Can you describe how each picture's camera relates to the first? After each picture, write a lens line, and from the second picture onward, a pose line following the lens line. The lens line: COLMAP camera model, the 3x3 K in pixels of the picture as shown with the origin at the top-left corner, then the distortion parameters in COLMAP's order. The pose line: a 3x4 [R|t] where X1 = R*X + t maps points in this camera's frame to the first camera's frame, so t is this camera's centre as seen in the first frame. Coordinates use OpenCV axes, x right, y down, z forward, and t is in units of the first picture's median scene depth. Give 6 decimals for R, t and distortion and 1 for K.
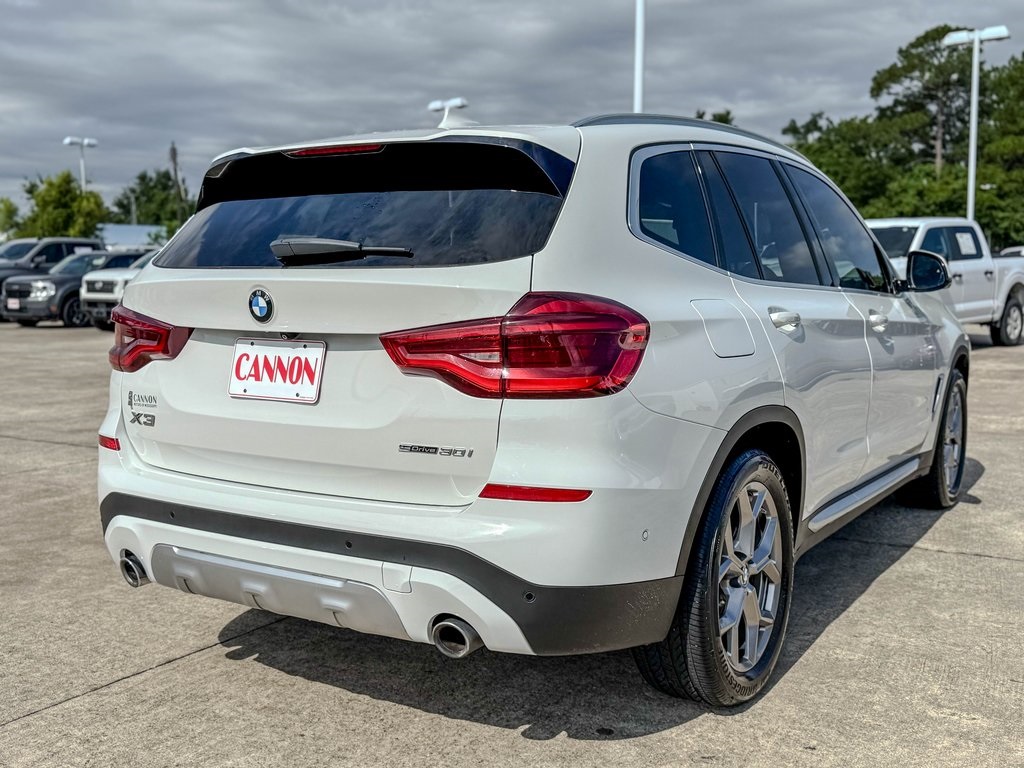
lens RADIAL K [[1051.0, 0, 510.8], [0, 1051.0, 385.0], [0, 0, 1]] dist [0.015584, 0.000000]
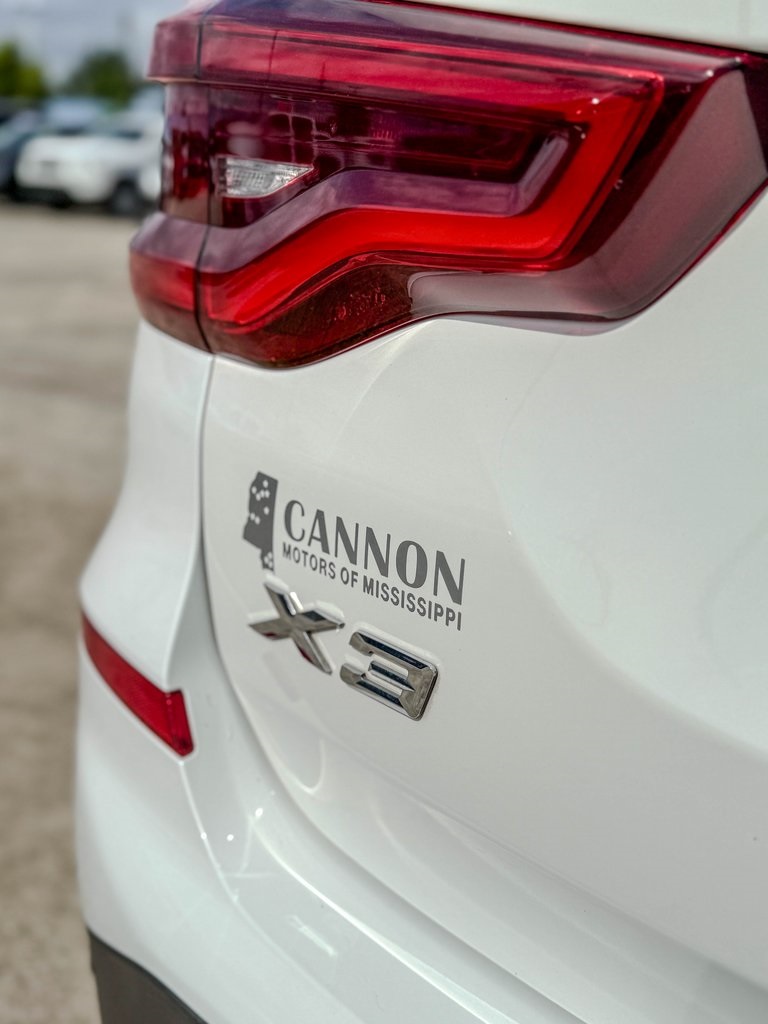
lens RADIAL K [[1051.0, 0, 381.9], [0, 1051.0, 518.6], [0, 0, 1]] dist [0.015584, 0.000000]
pose [[0.996174, 0.065176, -0.058225, -0.363302], [-0.052288, 0.978298, 0.200499, -0.026659], [0.070029, -0.196687, 0.977962, 0.907257]]
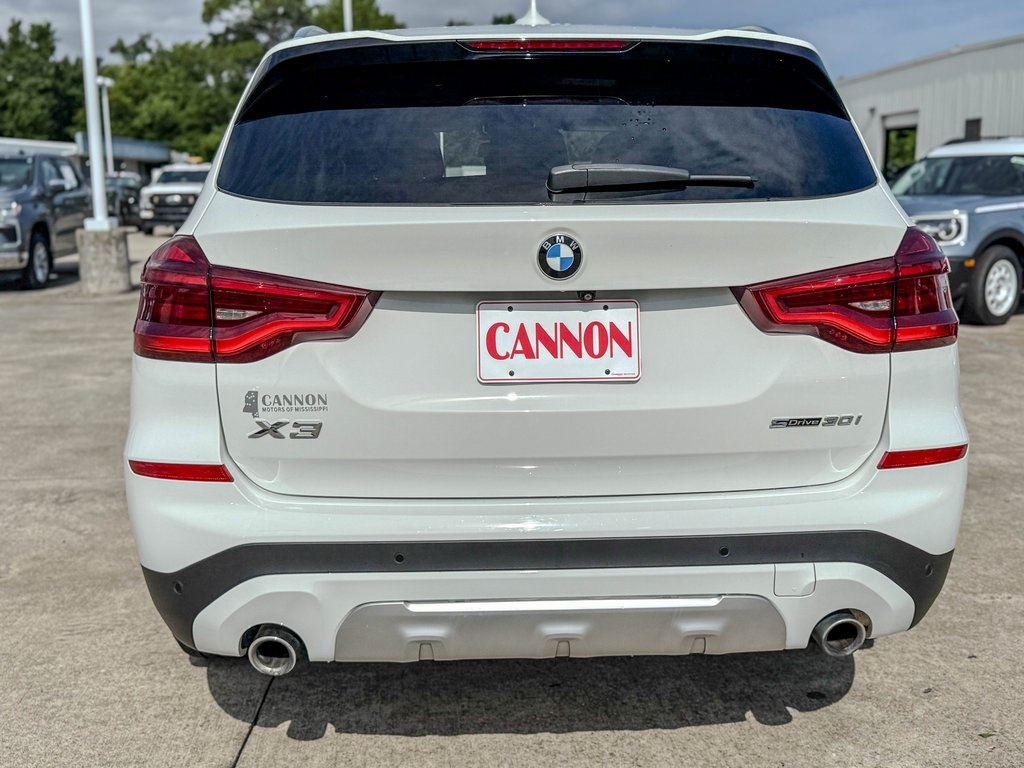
lens RADIAL K [[1051.0, 0, 510.7], [0, 1051.0, 381.1], [0, 0, 1]] dist [0.015584, 0.000000]
pose [[0.821540, -0.101670, 0.561013, -0.659282], [0.065861, 0.994308, 0.083747, -0.050193], [-0.566334, -0.031852, 0.823560, 0.398204]]
